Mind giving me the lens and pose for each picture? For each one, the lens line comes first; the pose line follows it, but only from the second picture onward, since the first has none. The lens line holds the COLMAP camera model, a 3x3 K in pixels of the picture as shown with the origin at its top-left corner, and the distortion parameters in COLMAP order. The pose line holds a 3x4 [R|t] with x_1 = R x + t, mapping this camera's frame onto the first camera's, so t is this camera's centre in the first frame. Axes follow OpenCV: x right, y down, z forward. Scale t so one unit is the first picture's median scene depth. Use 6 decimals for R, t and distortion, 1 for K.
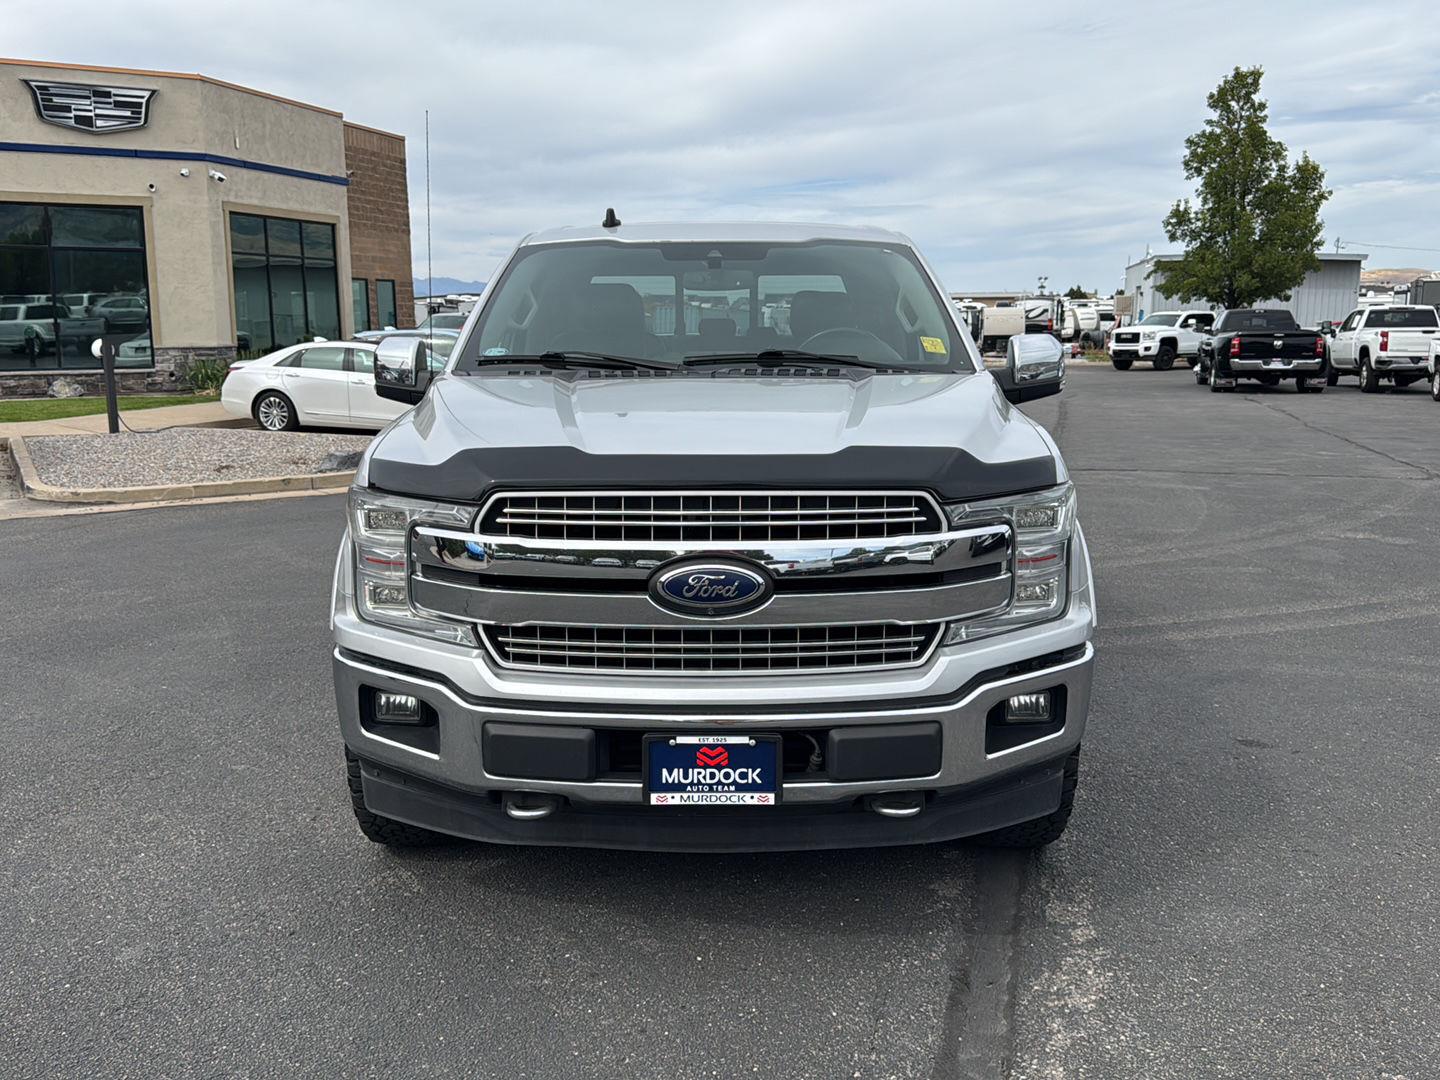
lens RADIAL K [[1308.6, 0, 723.7], [0, 1308.6, 571.4], [0, 0, 1]] dist [0.007819, -0.019602]
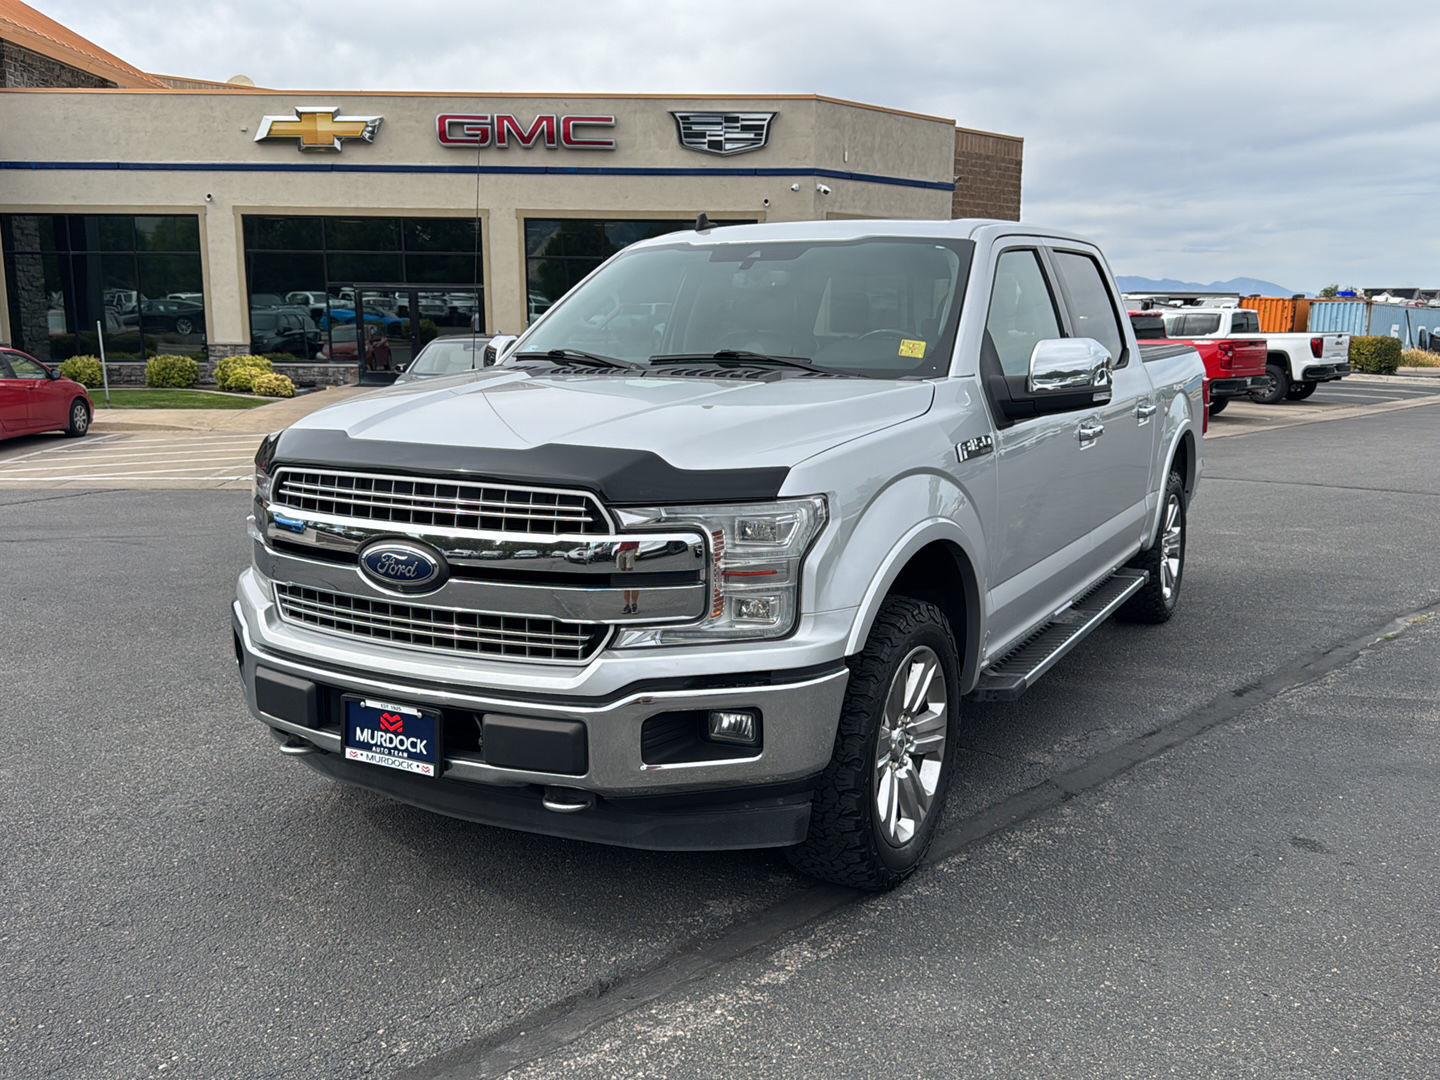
lens RADIAL K [[1279.3, 0, 717.8], [0, 1279.3, 571.4], [0, 0, 1]] dist [0.136427, -0.242408]
pose [[0.873085, 0.094295, -0.478363, 0.087623], [-0.093675, 0.995283, 0.025220, -0.004223], [0.478484, 0.022791, 0.877800, 0.022993]]
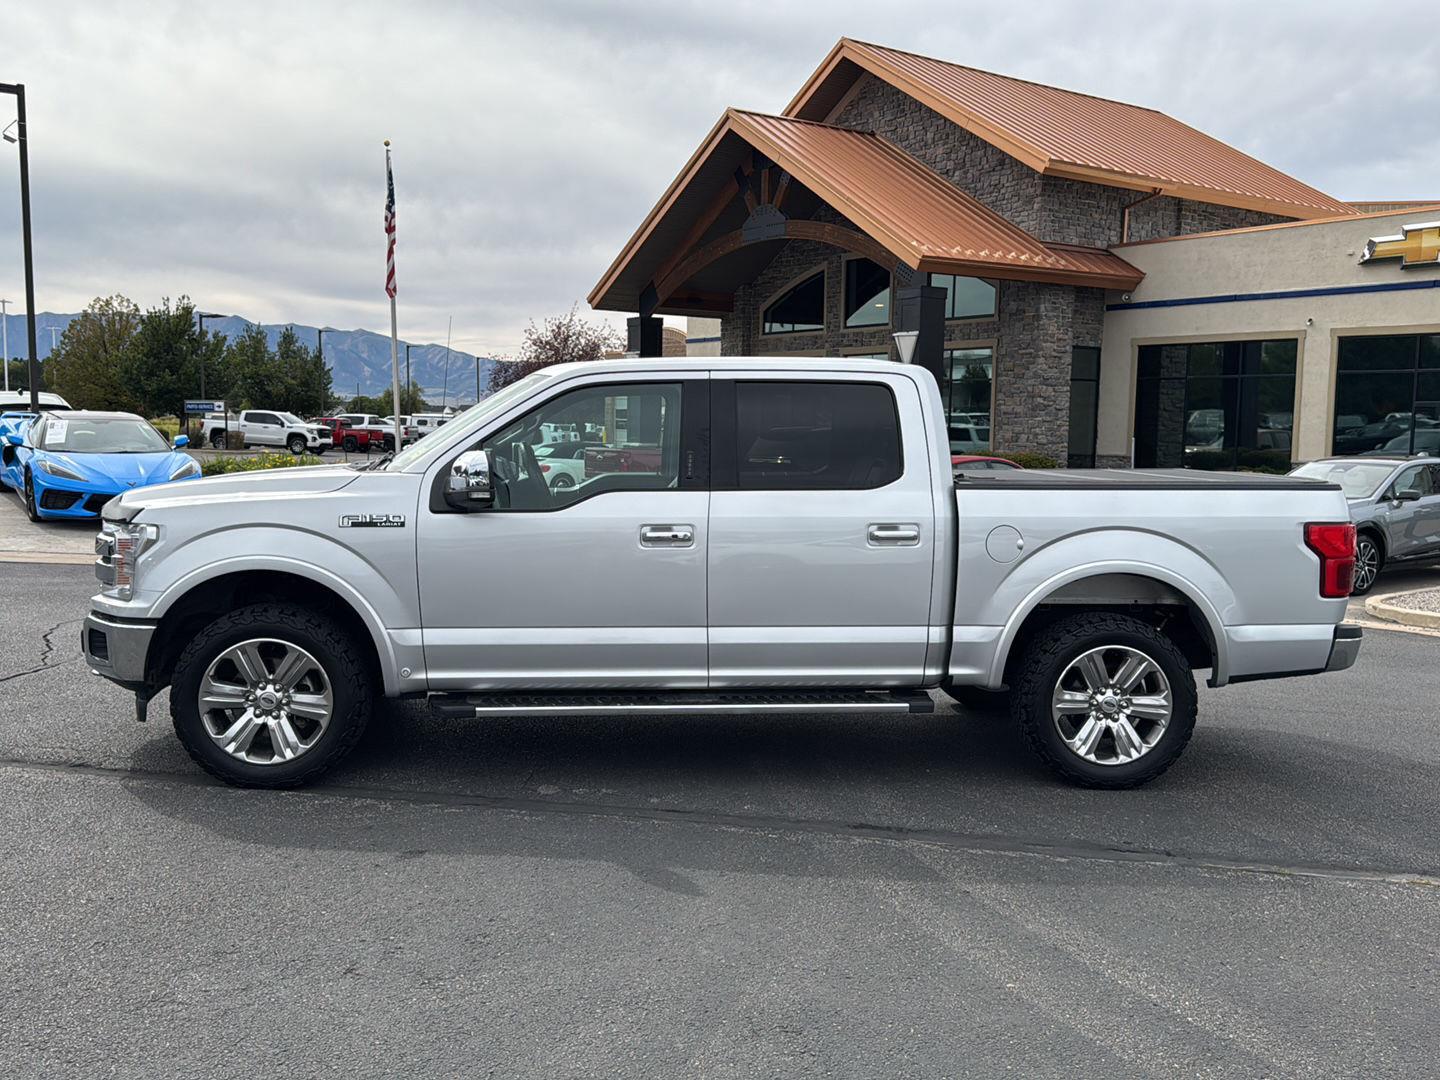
lens RADIAL K [[1276.9, 0, 720.7], [0, 1276.9, 578.2], [0, 0, 1]] dist [0.147547, -0.250166]
pose [[0.083494, 0.120409, -0.989207, 0.268711], [-0.208041, 0.972906, 0.100866, -0.043824], [0.974550, 0.197374, 0.106281, 0.211298]]
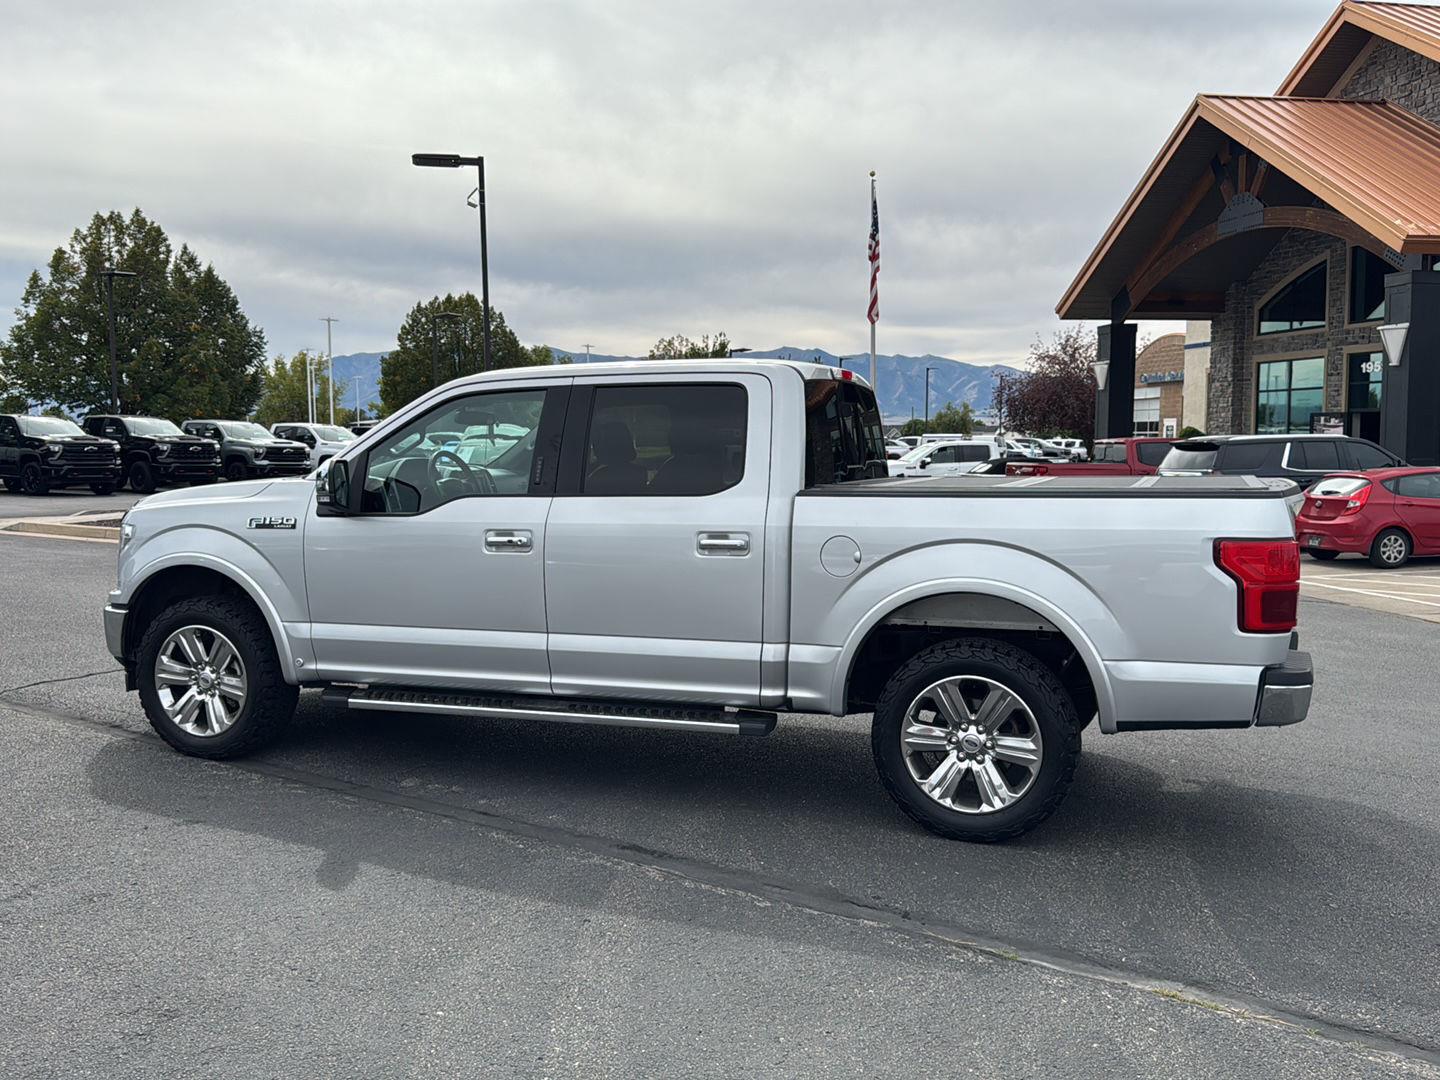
lens RADIAL K [[1279.3, 0, 717.8], [0, 1279.3, 571.4], [0, 0, 1]] dist [0.136427, -0.242408]
pose [[-0.337781, 0.096735, -0.936241, 0.245736], [-0.179848, 0.969743, 0.165083, -0.066005], [0.923882, 0.224143, -0.310163, 0.333578]]
